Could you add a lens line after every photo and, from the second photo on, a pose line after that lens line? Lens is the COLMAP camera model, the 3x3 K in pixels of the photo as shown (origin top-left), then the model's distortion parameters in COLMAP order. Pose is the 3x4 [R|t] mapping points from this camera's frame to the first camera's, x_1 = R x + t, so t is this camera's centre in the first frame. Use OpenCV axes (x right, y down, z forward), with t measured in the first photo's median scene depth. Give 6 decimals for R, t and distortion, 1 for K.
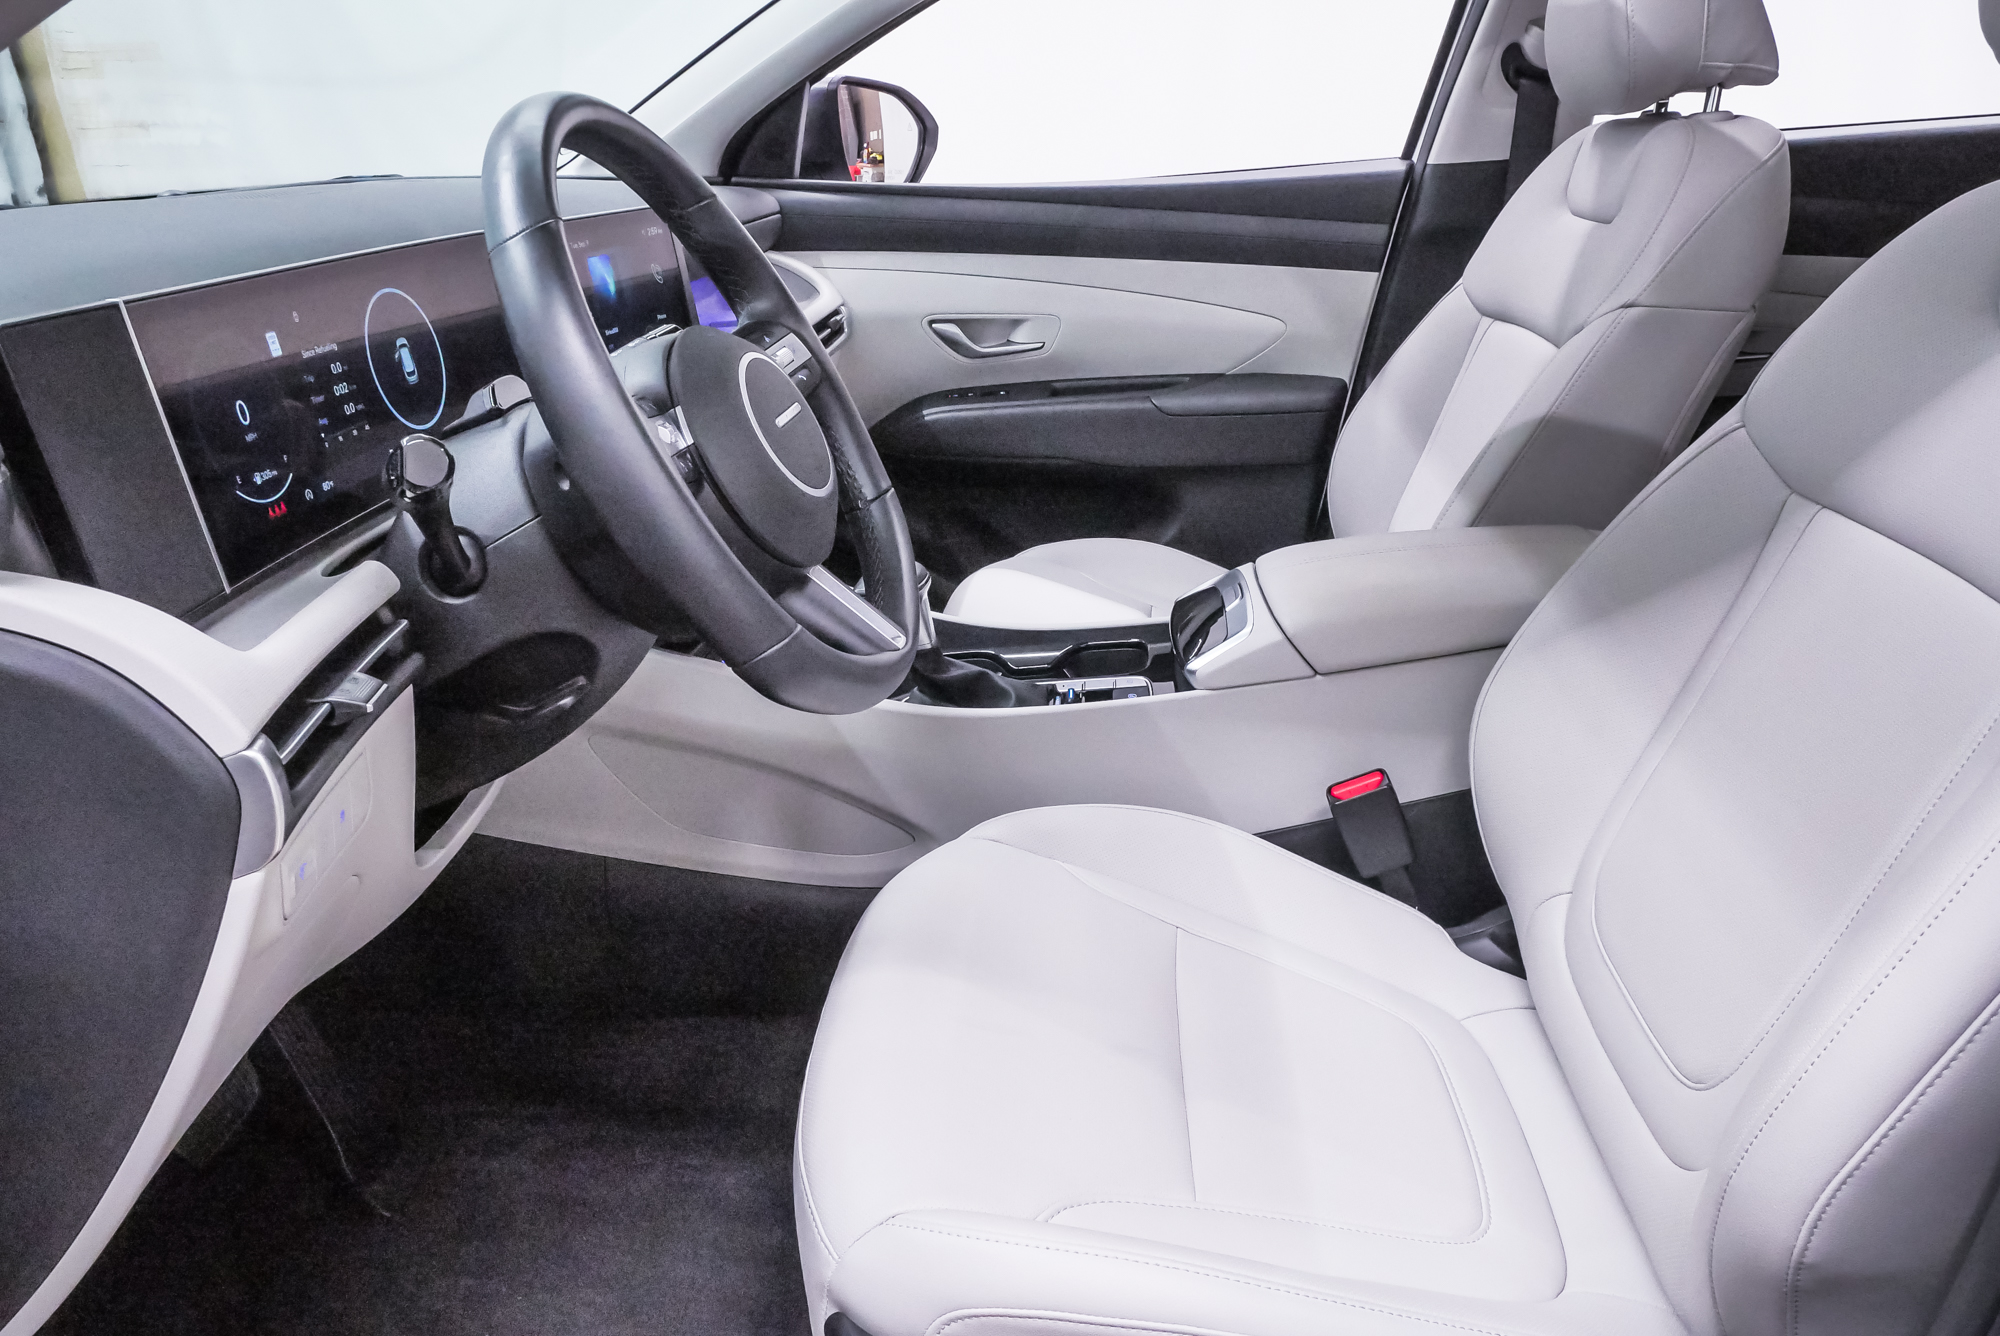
lens RADIAL K [[1447.8, 0, 1000.0], [0, 1447.8, 668.0], [0, 0, 1]] dist [-0.049442, 0.006484]
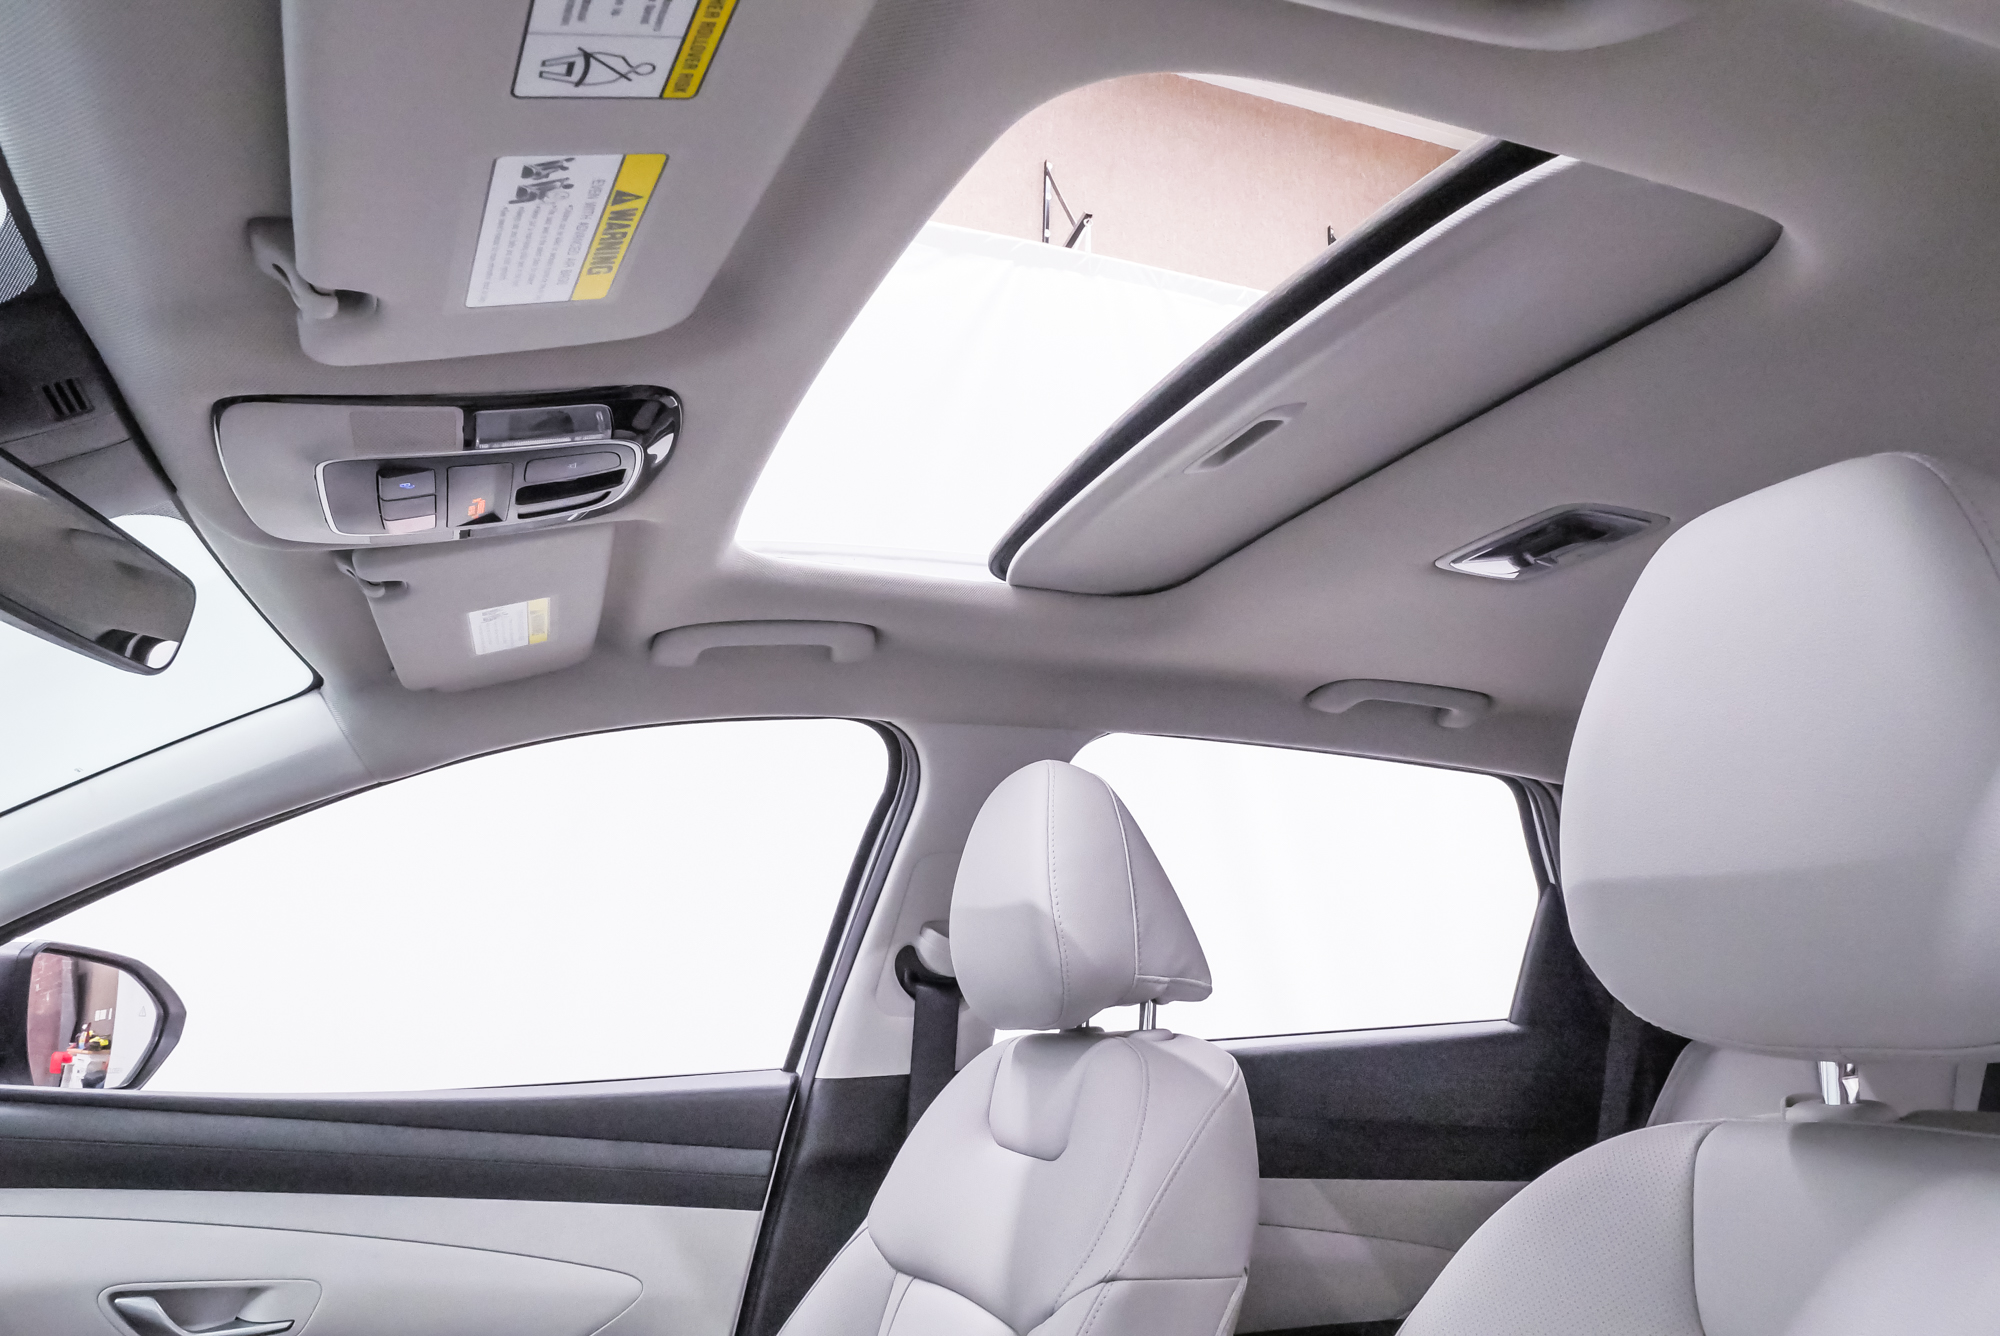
lens RADIAL K [[1447.8, 0, 1000.0], [0, 1447.8, 668.0], [0, 0, 1]] dist [-0.049442, 0.006484]
pose [[0.905672, 0.125385, 0.405015, 0.025962], [0.121459, 0.838506, -0.531183, -0.094821], [-0.406210, 0.530270, 0.744182, 0.208510]]
